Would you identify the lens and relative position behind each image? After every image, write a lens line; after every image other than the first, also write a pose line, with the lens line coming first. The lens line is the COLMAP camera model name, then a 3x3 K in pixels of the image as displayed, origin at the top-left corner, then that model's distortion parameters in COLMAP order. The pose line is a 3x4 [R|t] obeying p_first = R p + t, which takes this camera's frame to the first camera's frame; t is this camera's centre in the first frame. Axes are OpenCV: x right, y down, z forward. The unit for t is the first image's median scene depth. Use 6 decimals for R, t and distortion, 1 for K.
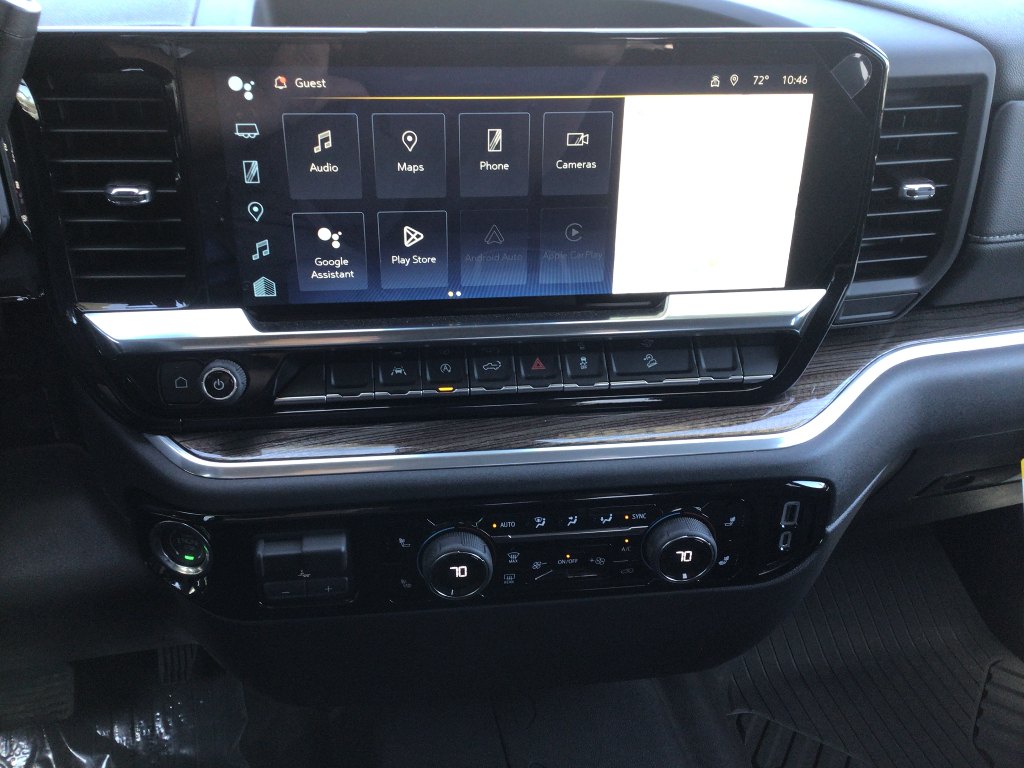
lens RADIAL K [[928.4, 0, 540.7], [0, 928.4, 385.0], [0, 0, 1]] dist [0.090247, -0.151707]
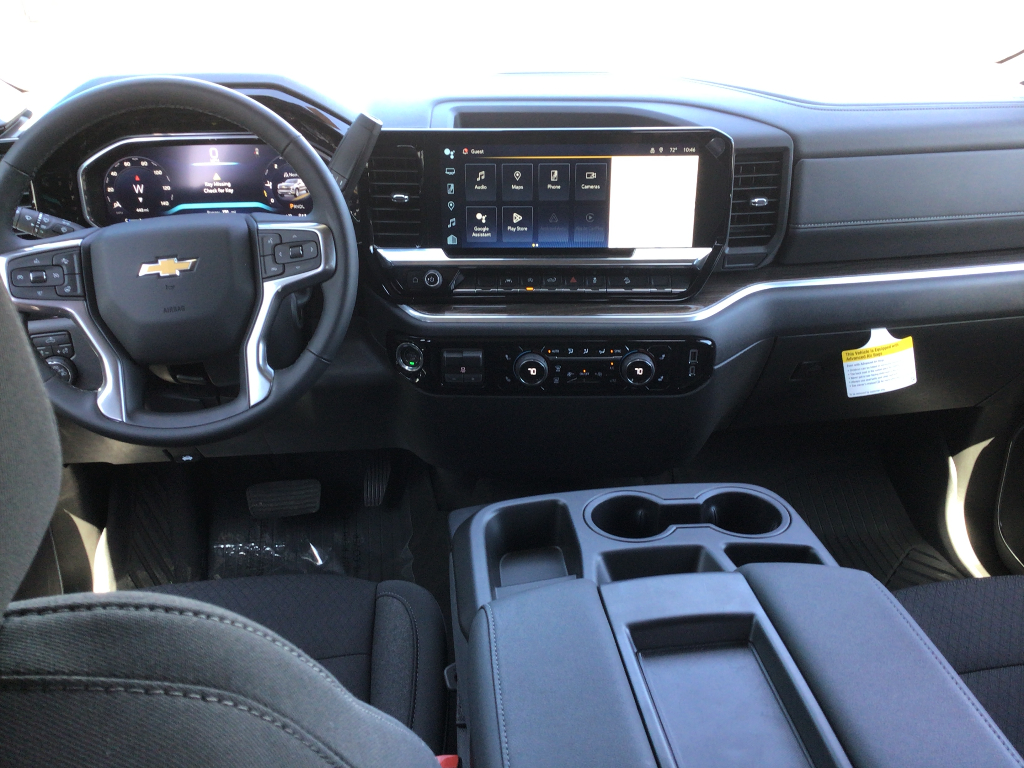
lens RADIAL K [[928.4, 0, 540.7], [0, 928.4, 385.0], [0, 0, 1]] dist [0.090247, -0.151707]
pose [[0.991733, 0.029785, -0.124815, 0.210676], [-0.038833, 0.996742, -0.070695, 0.397593], [0.122303, 0.074957, 0.989658, -1.183808]]
